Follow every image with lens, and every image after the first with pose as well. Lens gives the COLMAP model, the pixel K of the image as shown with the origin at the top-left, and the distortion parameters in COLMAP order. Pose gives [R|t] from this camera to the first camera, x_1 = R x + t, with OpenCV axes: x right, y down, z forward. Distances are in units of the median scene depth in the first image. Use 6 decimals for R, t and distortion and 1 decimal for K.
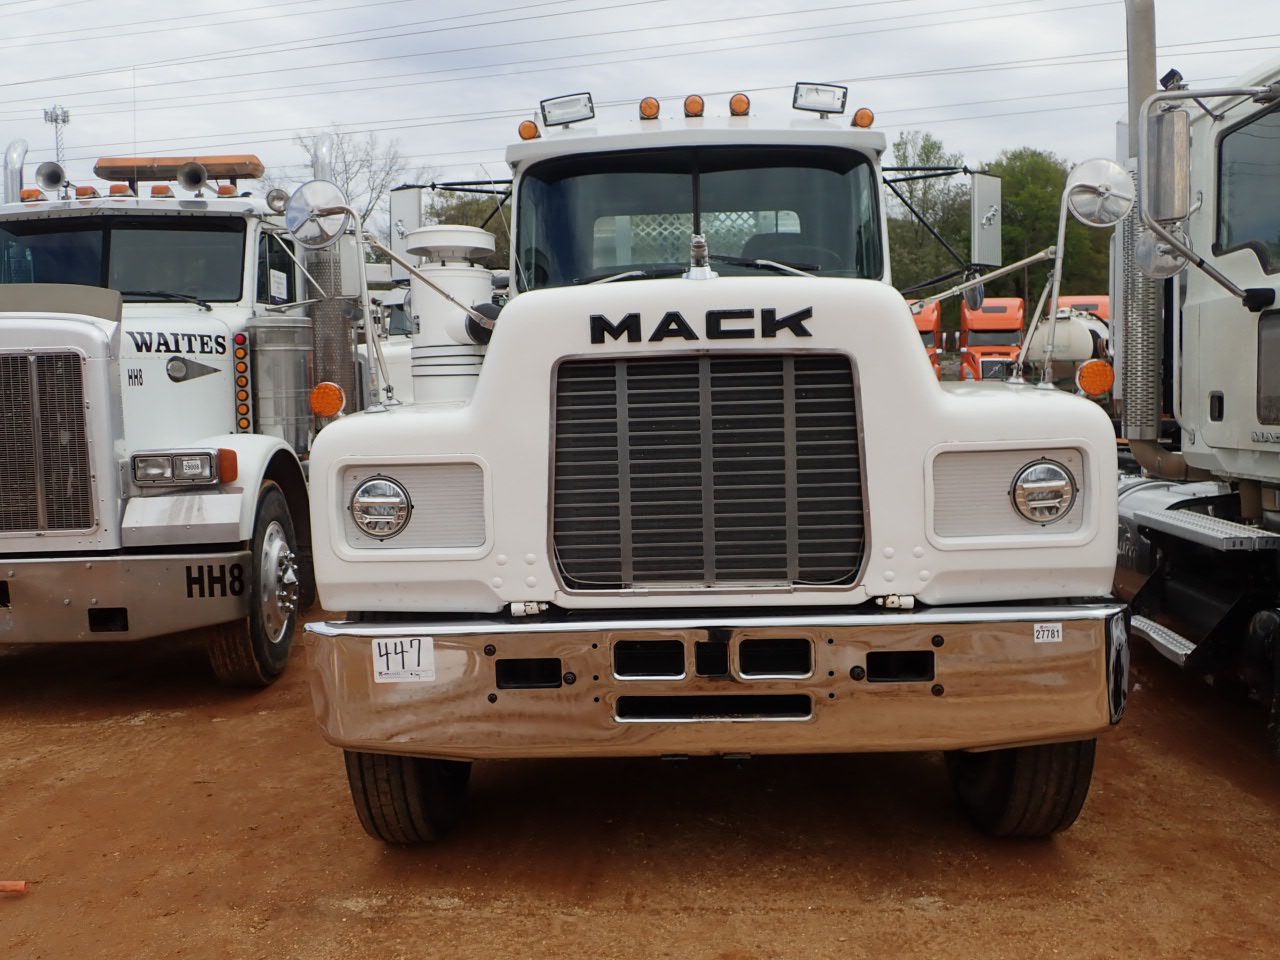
lens RADIAL K [[1082.9, 0, 640.0], [0, 1082.9, 480.0], [0, 0, 1]] dist [-0.048462, 0.003587]
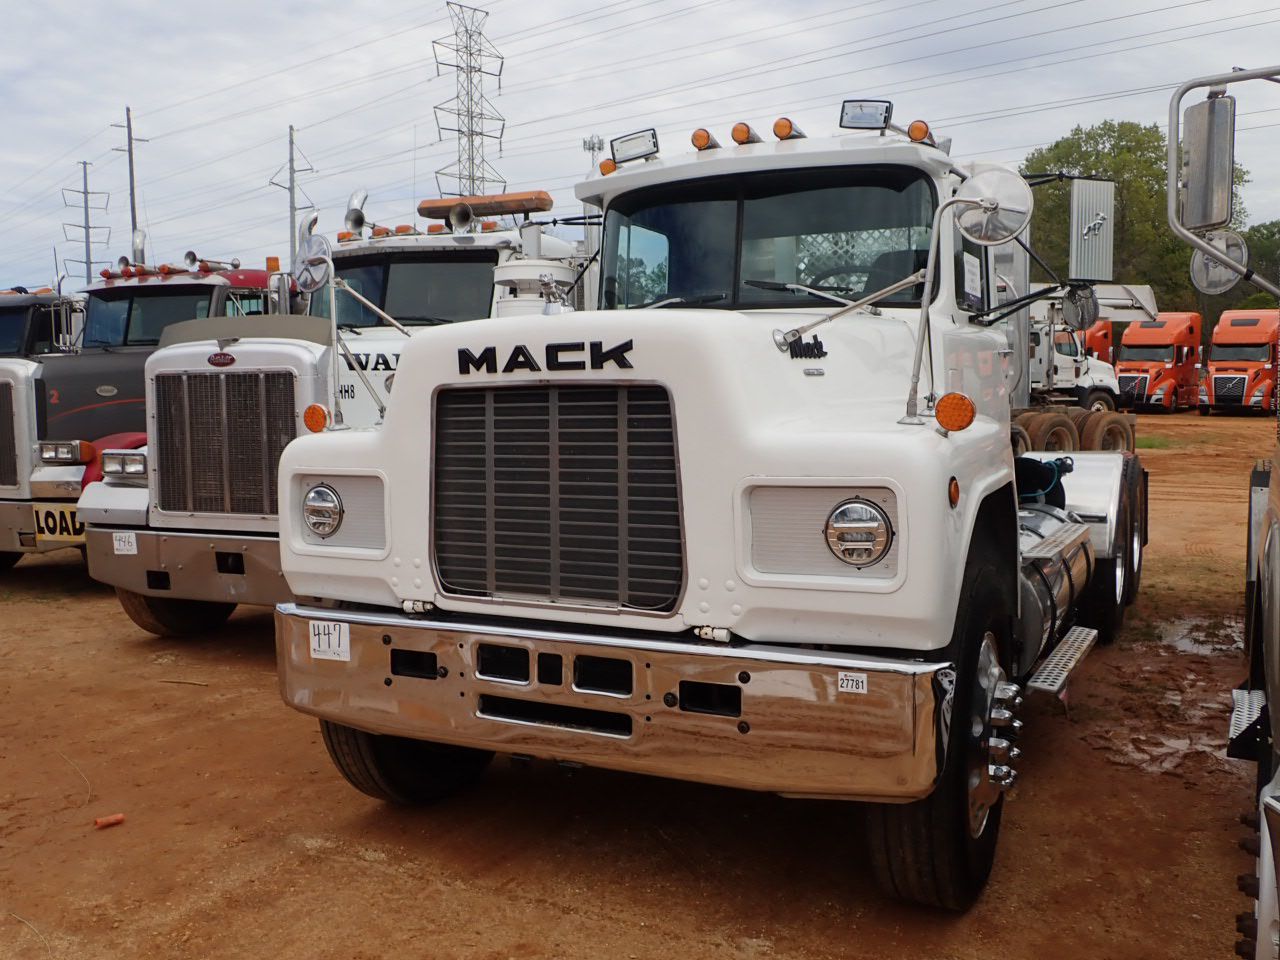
lens RADIAL K [[1075.6, 0, 640.0], [0, 1075.6, 480.0], [0, 0, 1]] dist [-0.050739, -0.004948]
pose [[0.916368, 0.043957, -0.397917, 0.559414], [-0.046833, 0.998900, 0.002494, -0.028081], [0.397589, 0.016350, 0.917418, 0.060003]]
